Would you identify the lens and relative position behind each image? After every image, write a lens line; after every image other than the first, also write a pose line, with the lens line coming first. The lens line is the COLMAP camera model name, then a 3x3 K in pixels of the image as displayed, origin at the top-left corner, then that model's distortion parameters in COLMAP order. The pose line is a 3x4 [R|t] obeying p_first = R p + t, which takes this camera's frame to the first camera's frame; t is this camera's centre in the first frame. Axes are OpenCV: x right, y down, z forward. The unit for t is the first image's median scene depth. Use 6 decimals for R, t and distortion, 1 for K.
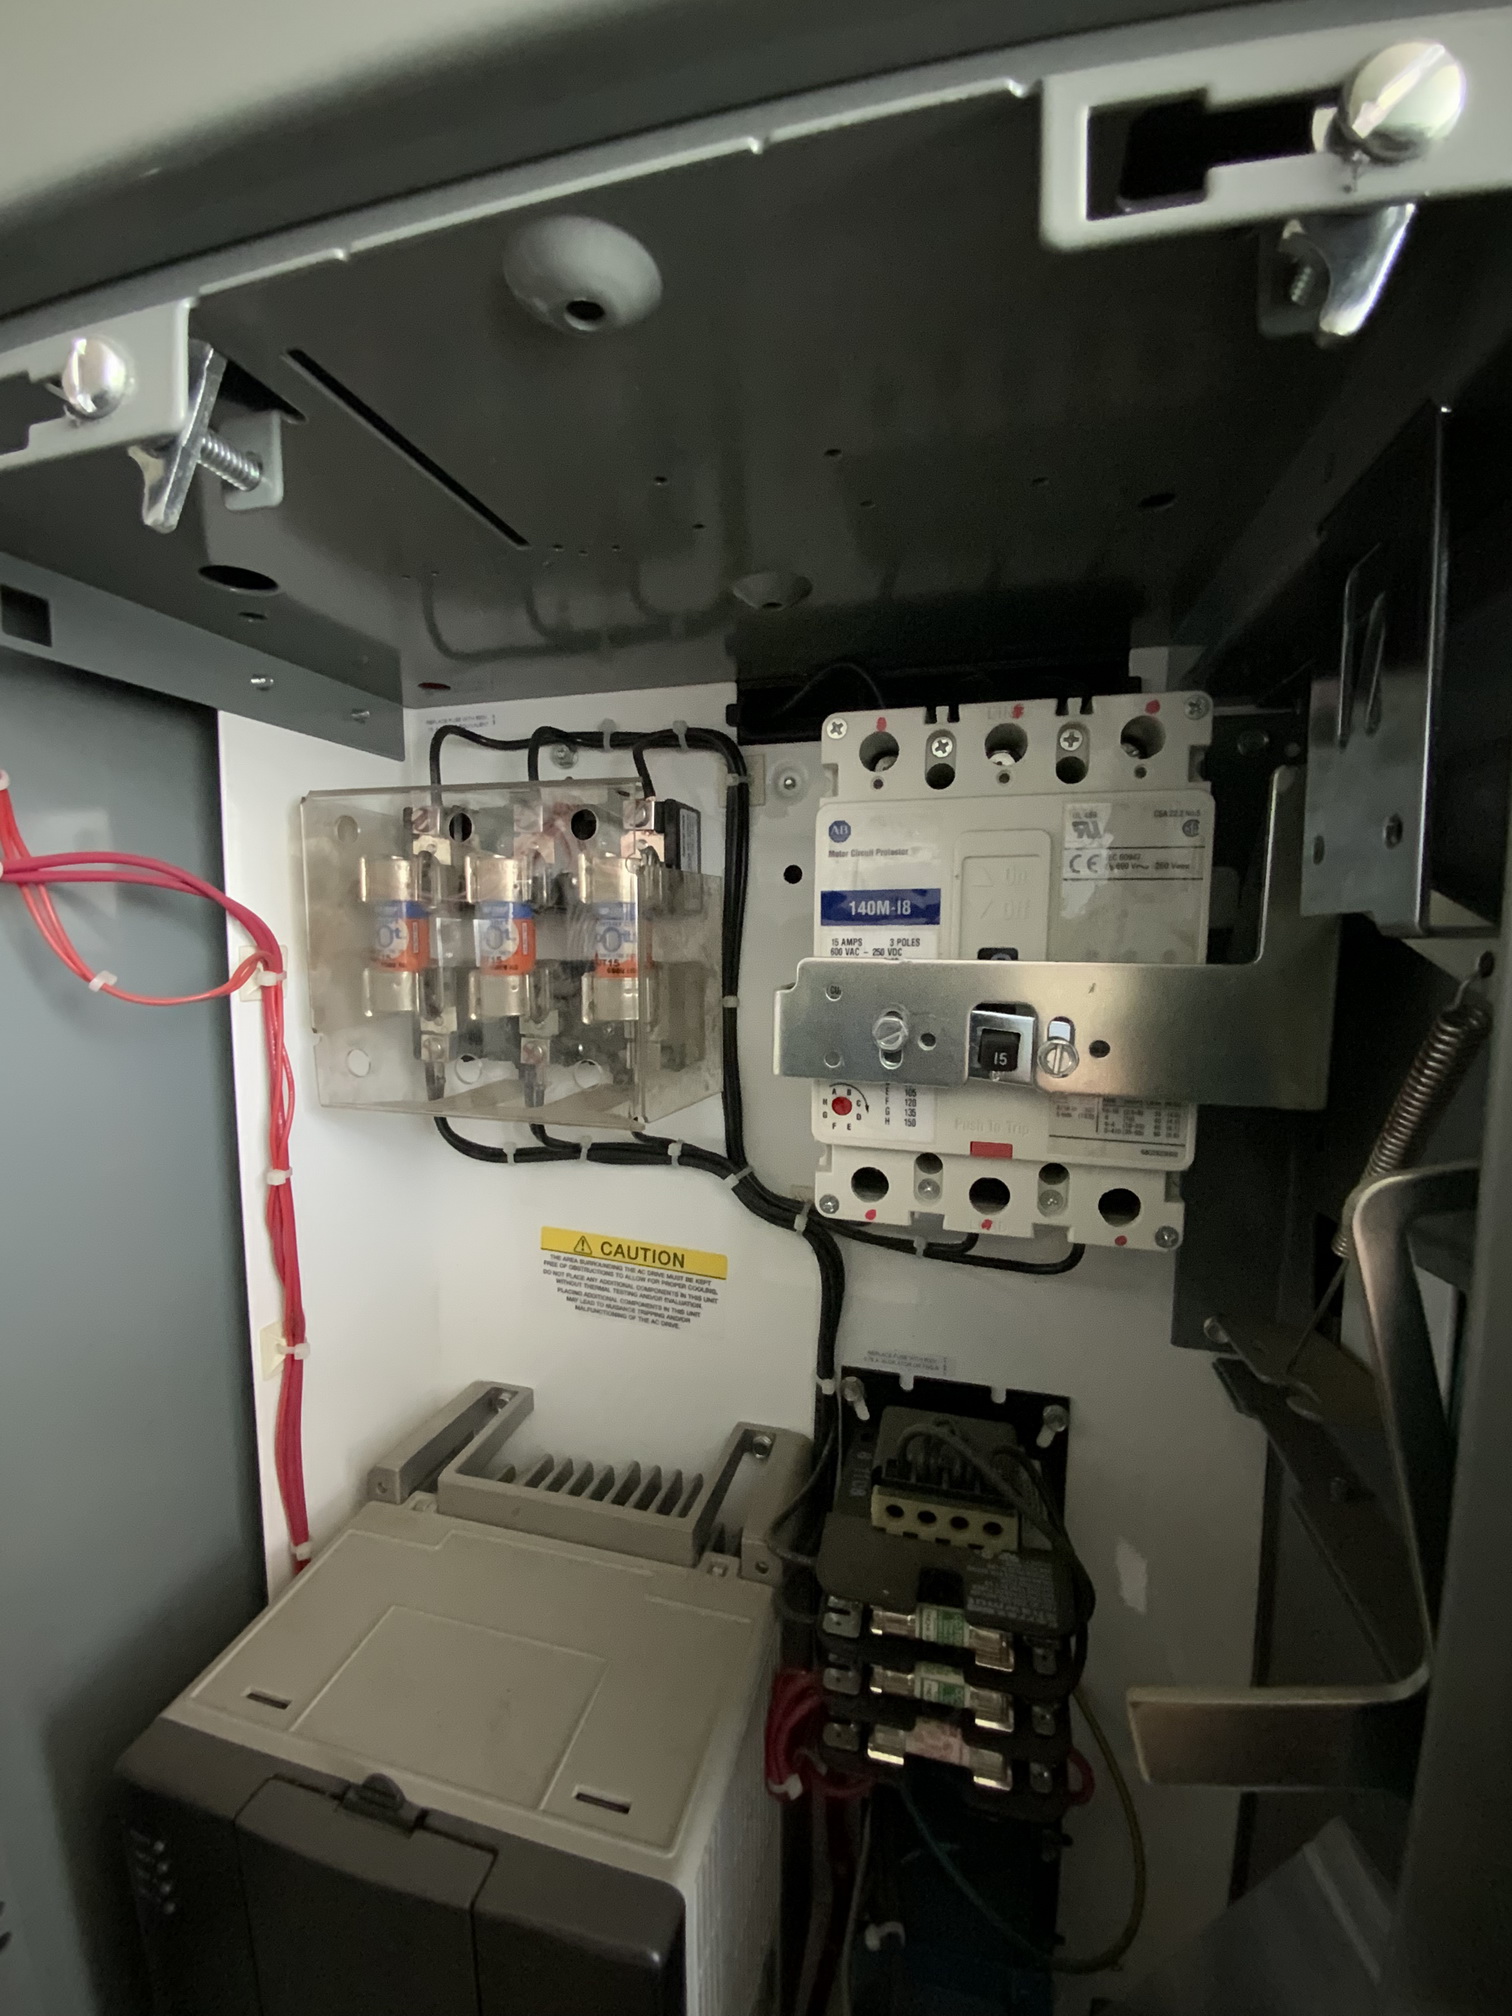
lens RADIAL K [[827.8, 0, 762.1], [0, 827.8, 1010.5], [0, 0, 1]] dist [0.010531, -0.014219]
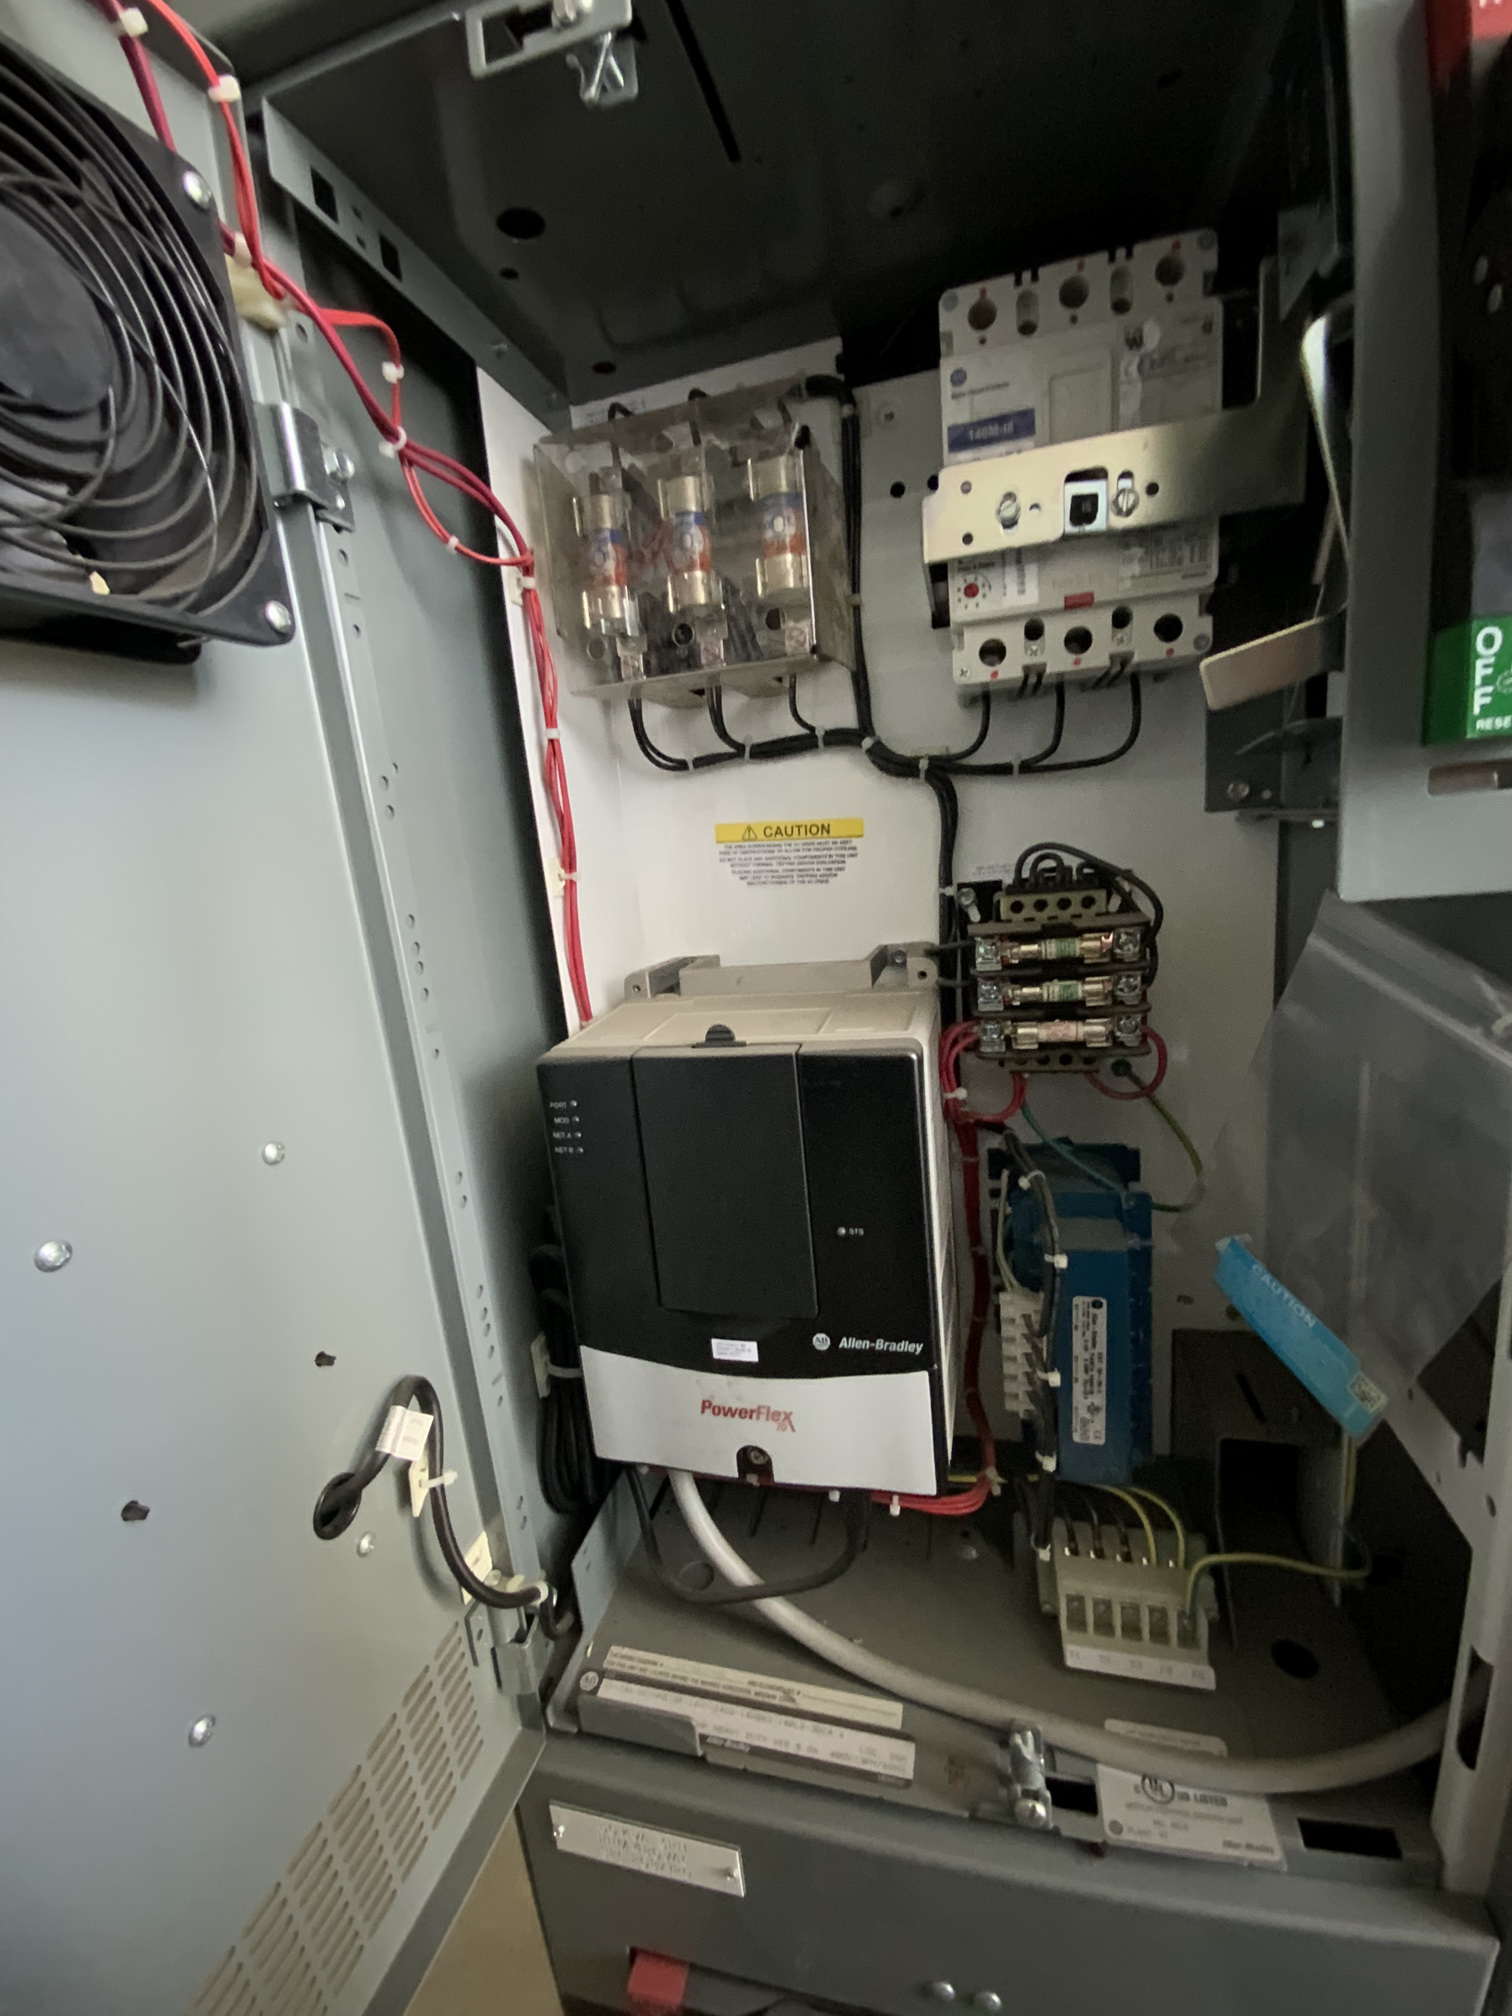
lens RADIAL K [[815.1, 0, 759.4], [0, 815.1, 1025.3], [0, 0, 1]] dist [-0.000658, -0.013312]
pose [[0.995538, -0.092655, -0.017870, -0.306454], [0.094106, 0.988821, 0.115662, 0.653398], [0.006954, -0.116828, 0.993128, -0.474321]]
